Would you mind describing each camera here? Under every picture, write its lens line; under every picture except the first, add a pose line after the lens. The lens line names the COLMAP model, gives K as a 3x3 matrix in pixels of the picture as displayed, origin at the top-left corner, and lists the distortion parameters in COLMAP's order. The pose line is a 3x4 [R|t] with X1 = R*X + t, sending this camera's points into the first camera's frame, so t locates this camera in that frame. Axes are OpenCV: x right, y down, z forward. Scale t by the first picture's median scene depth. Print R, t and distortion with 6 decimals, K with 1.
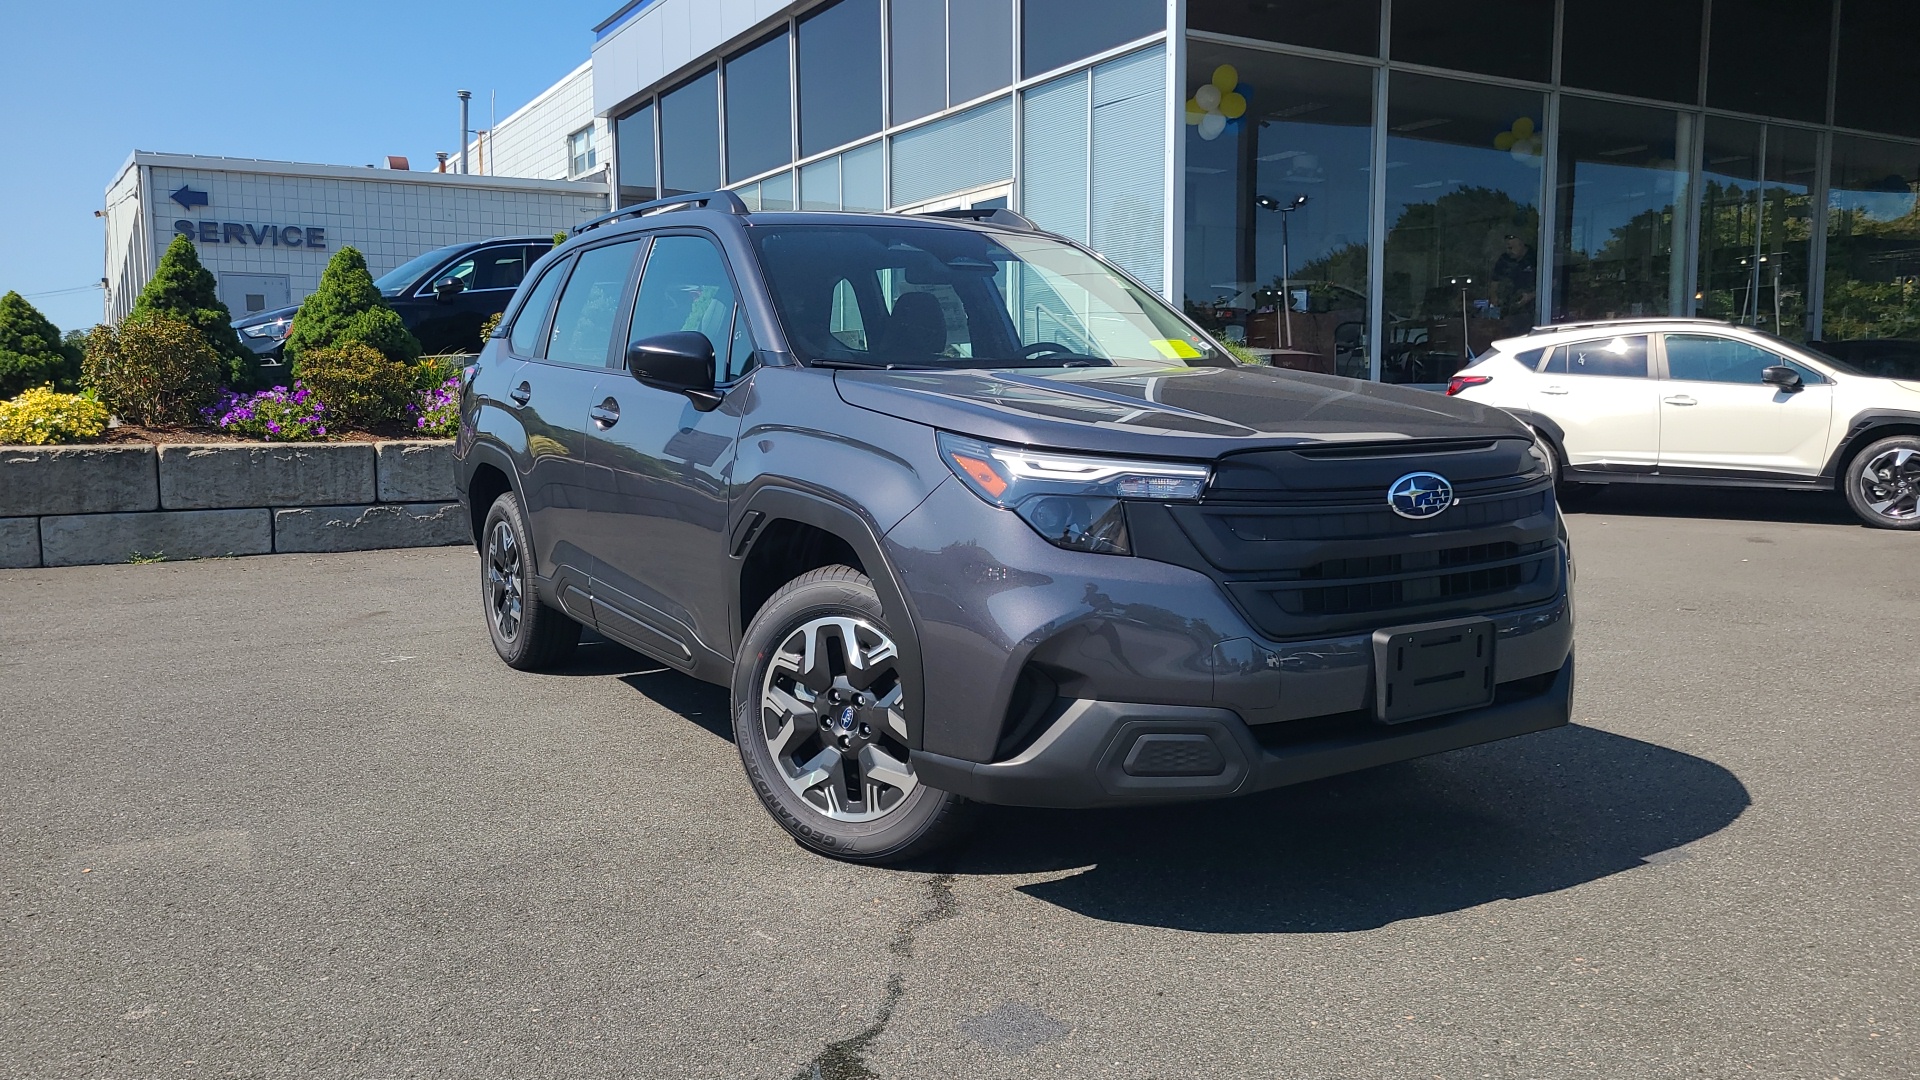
lens RADIAL K [[1444.7, 0, 954.5], [0, 1444.7, 560.0], [0, 0, 1]] dist [0.052944, -0.063950]
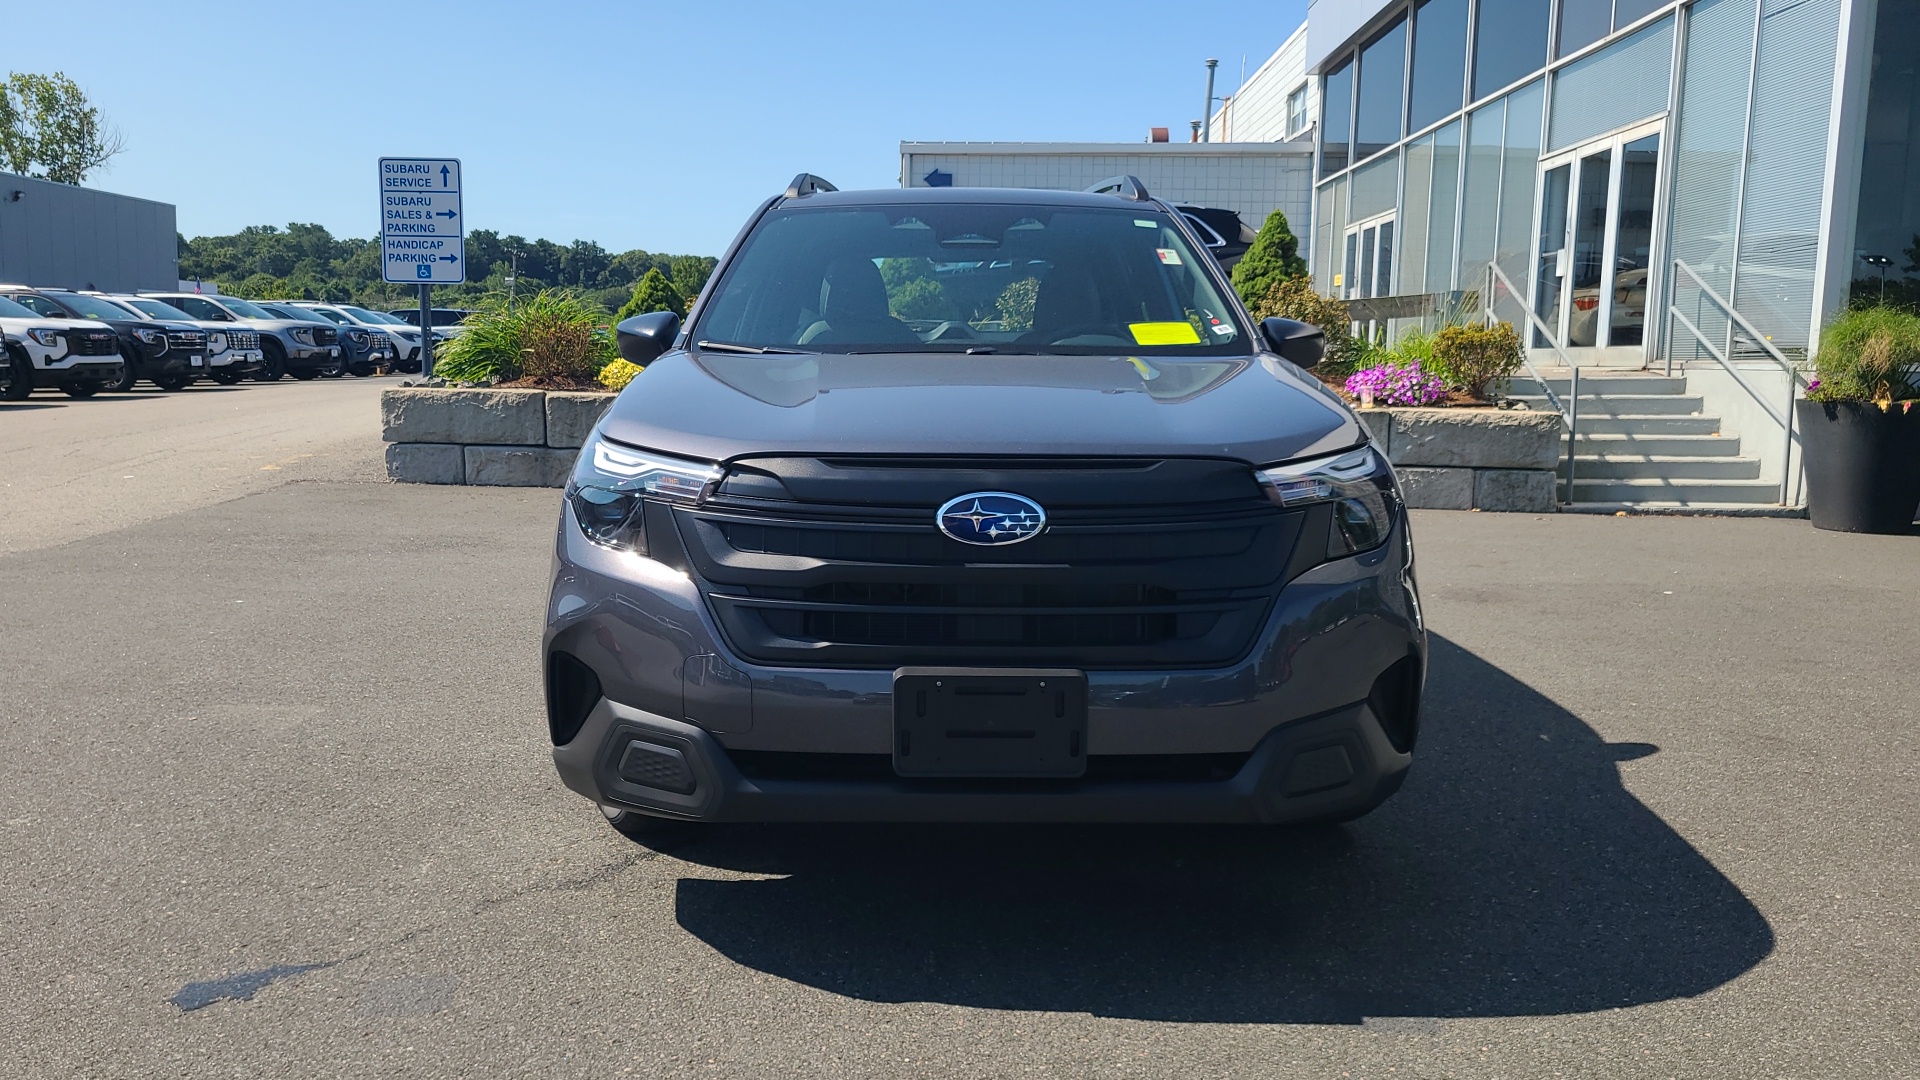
lens RADIAL K [[1450.0, 0, 923.2], [0, 1450.0, 536.6], [0, 0, 1]] dist [0.023945, -0.011355]
pose [[0.837575, 0.086202, -0.539478, 0.586757], [-0.079327, 0.996198, 0.036020, -0.048457], [0.540532, 0.012626, 0.841229, 0.204326]]
